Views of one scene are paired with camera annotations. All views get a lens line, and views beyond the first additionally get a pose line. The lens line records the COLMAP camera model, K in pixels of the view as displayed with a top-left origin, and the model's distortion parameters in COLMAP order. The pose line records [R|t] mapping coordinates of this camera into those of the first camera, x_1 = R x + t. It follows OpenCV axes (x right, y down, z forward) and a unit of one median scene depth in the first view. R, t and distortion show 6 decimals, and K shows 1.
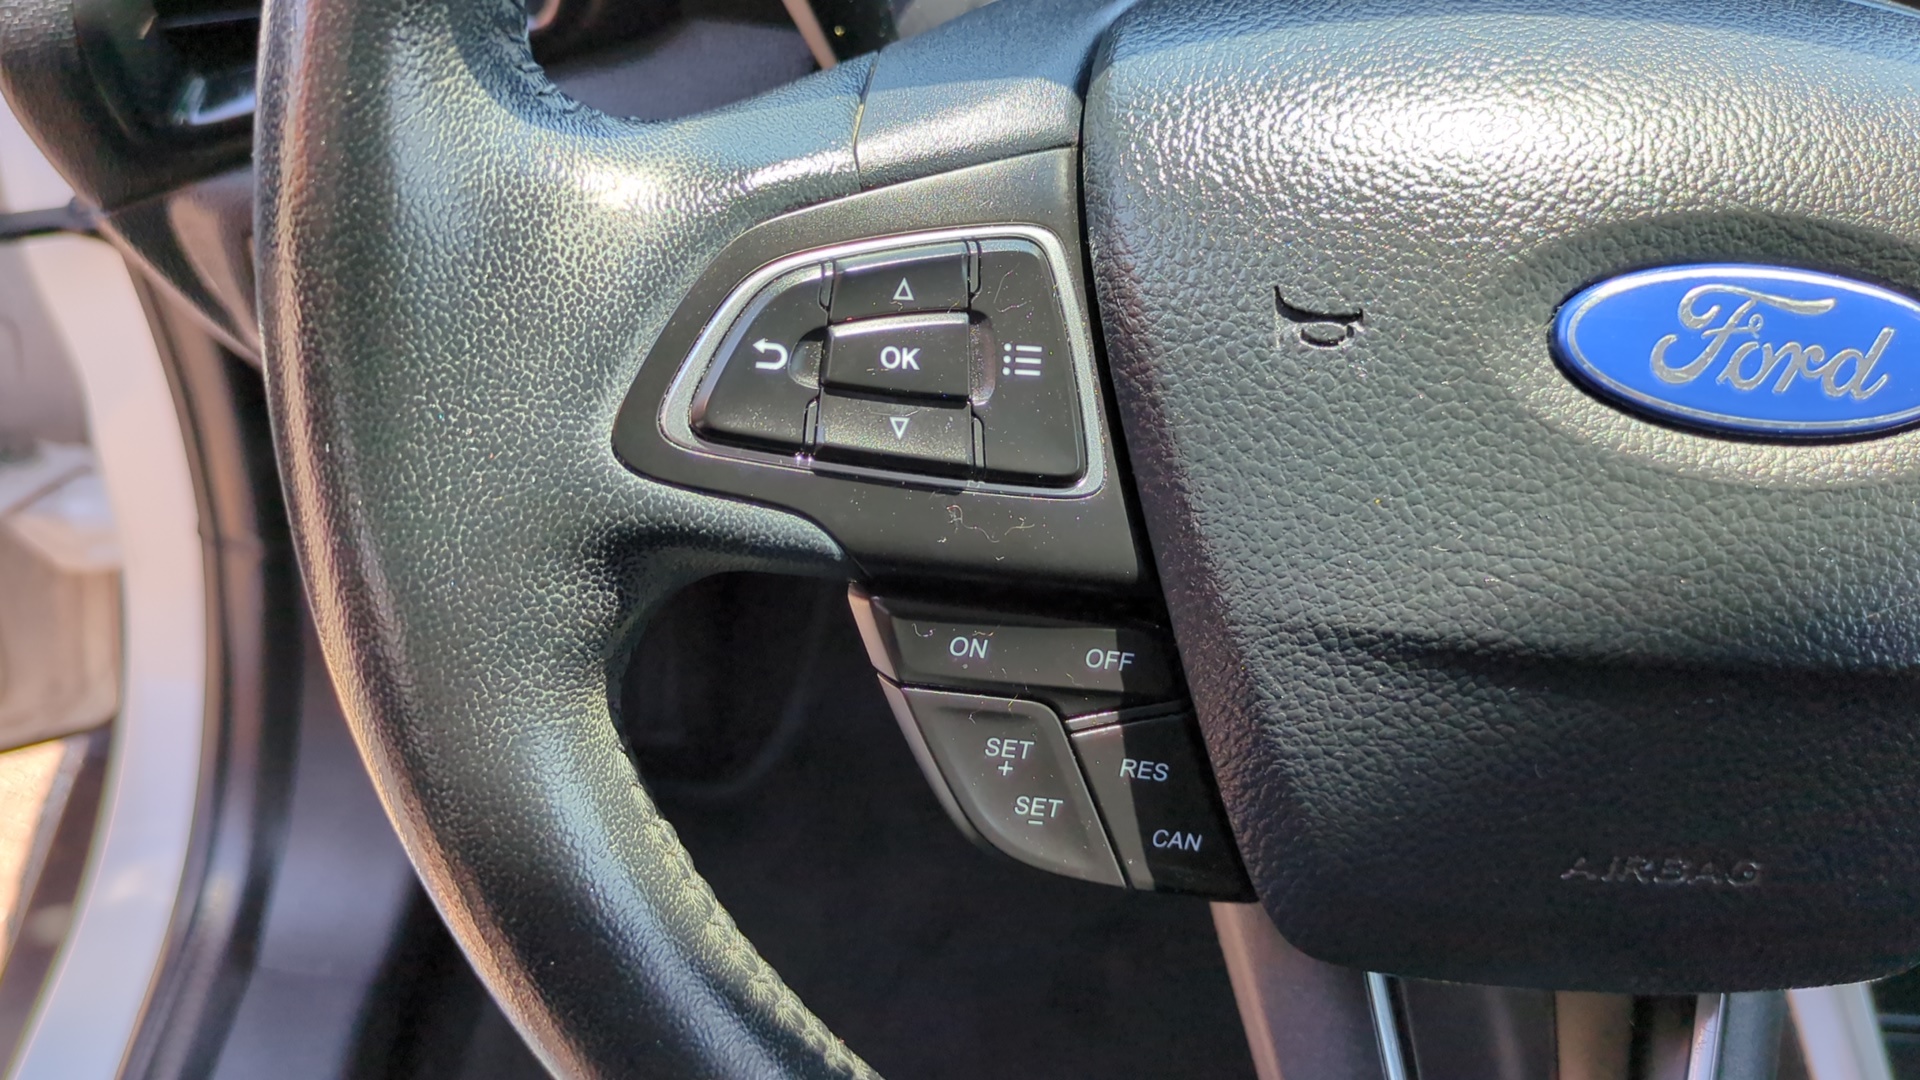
lens RADIAL K [[1642.4, 0, 995.8], [0, 1642.4, 537.7], [0, 0, 1]] dist [0.064375, -0.094079]
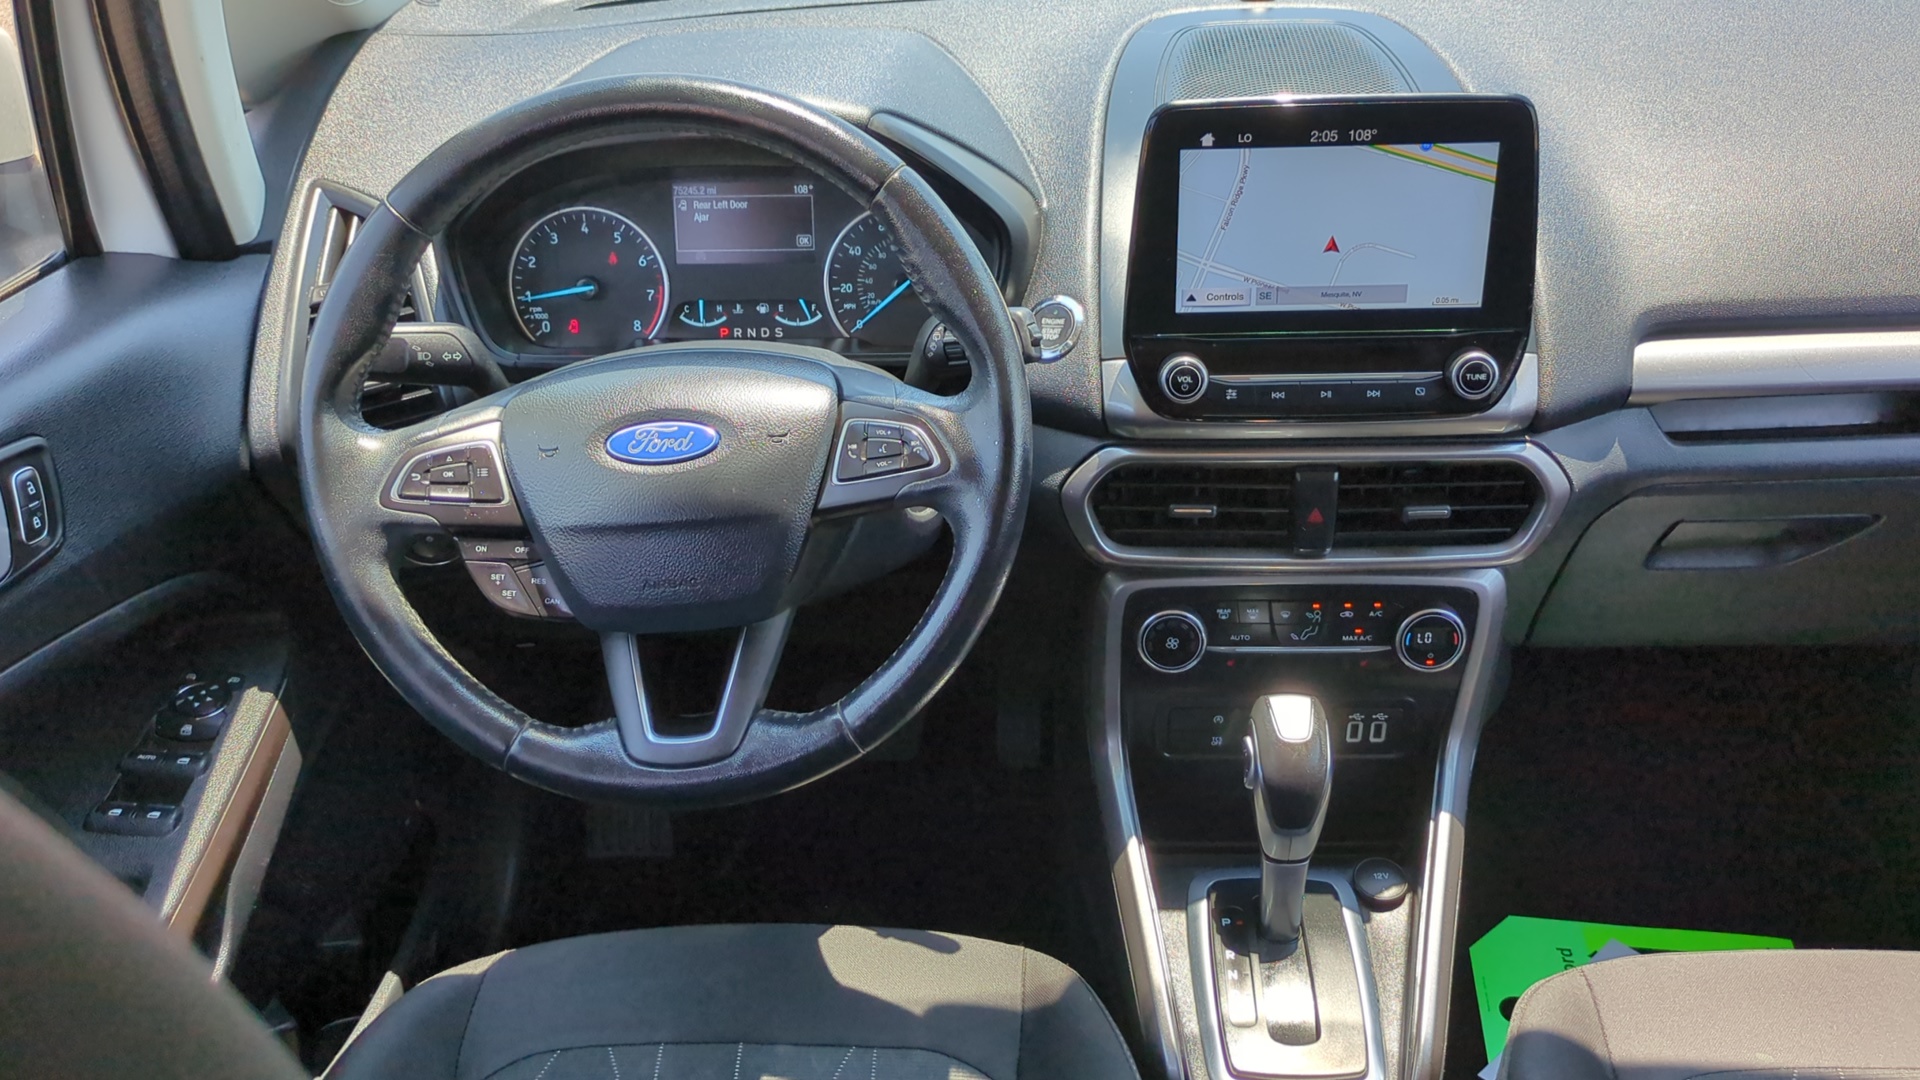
lens RADIAL K [[1642.4, 0, 968.6], [0, 1642.4, 537.2], [0, 0, 1]] dist [0.064375, -0.094079]
pose [[0.977359, -0.148286, -0.150932, 1.747522], [0.108462, 0.963599, -0.244361, 1.149483], [0.181673, 0.222458, 0.957866, -2.592284]]
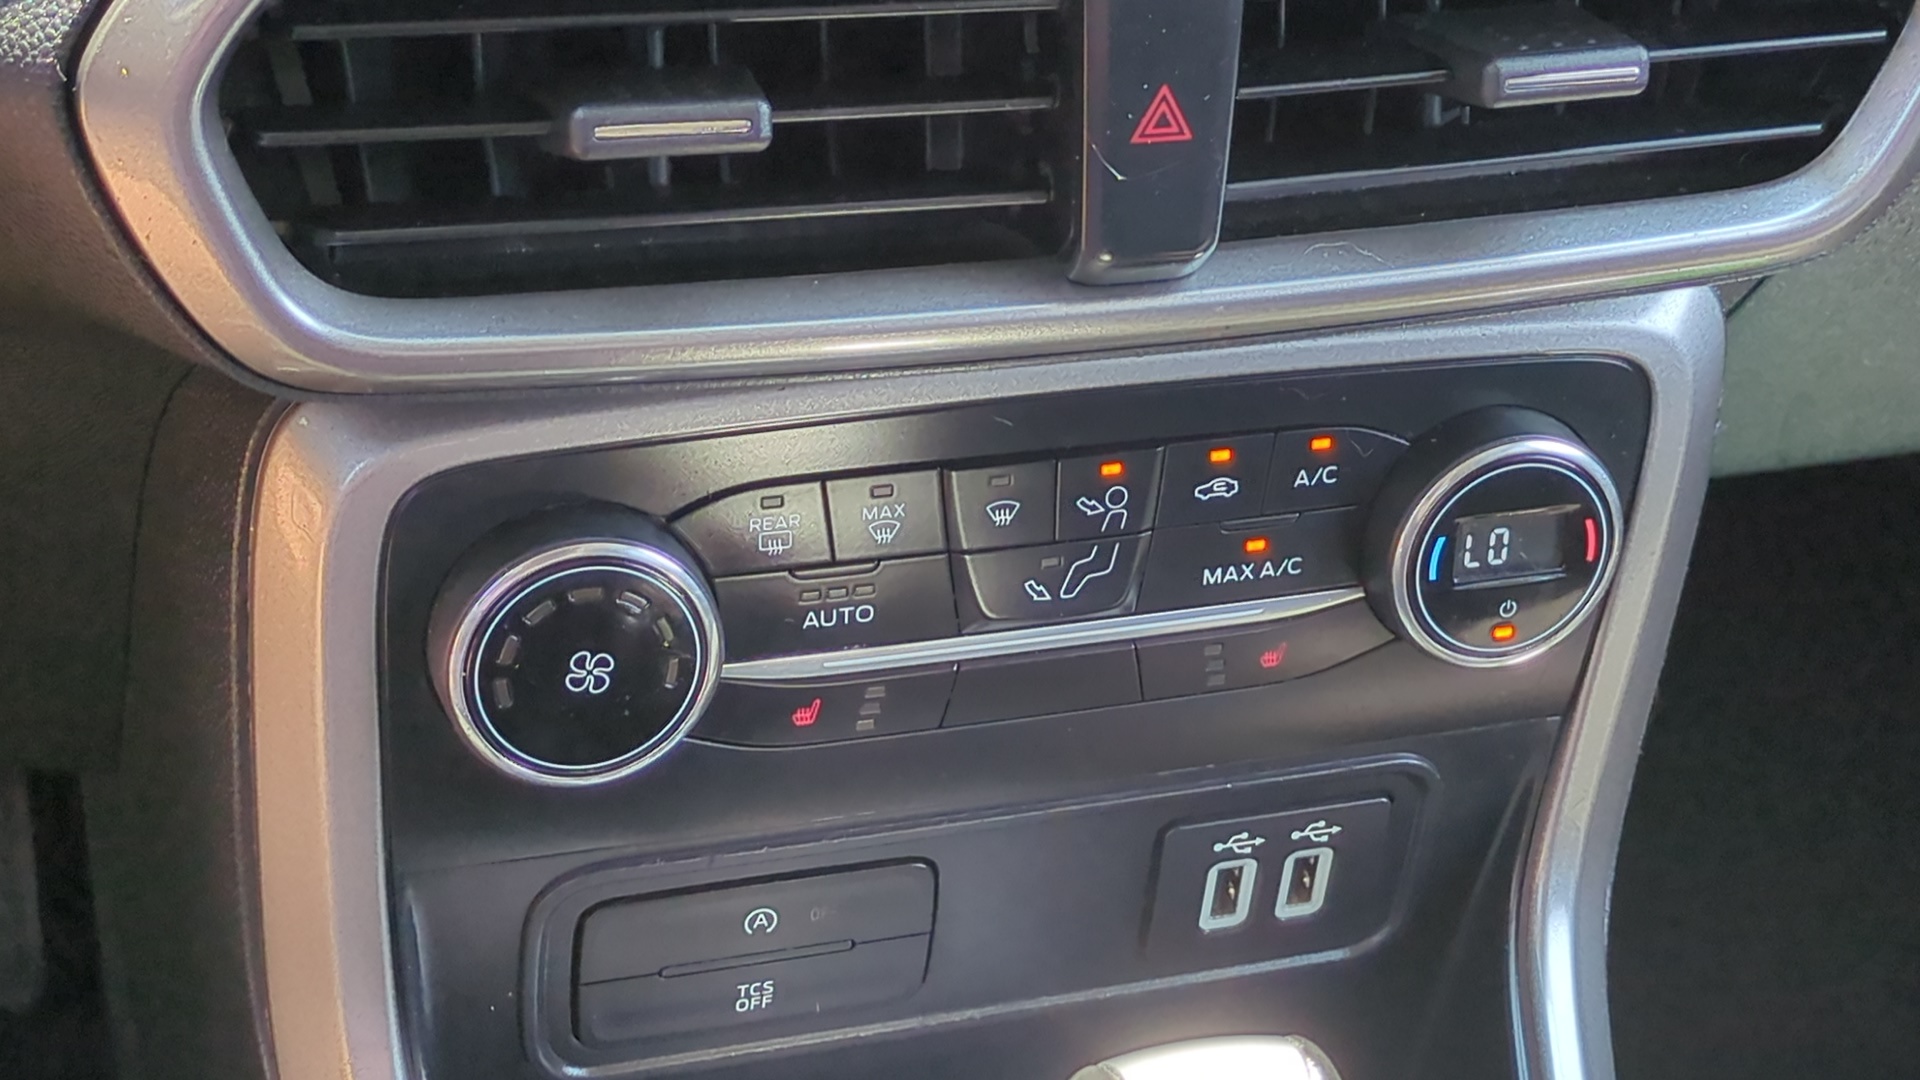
lens RADIAL K [[3293.0, 0, 969.7], [0, 3293.0, 536.5], [0, 0, 1]] dist [0.002149, 0.000000]
pose [[0.959385, -0.234071, 0.157451, 1.457922], [0.250458, 0.963593, -0.093594, 0.512452], [-0.129811, 0.129228, 0.983082, -0.126479]]
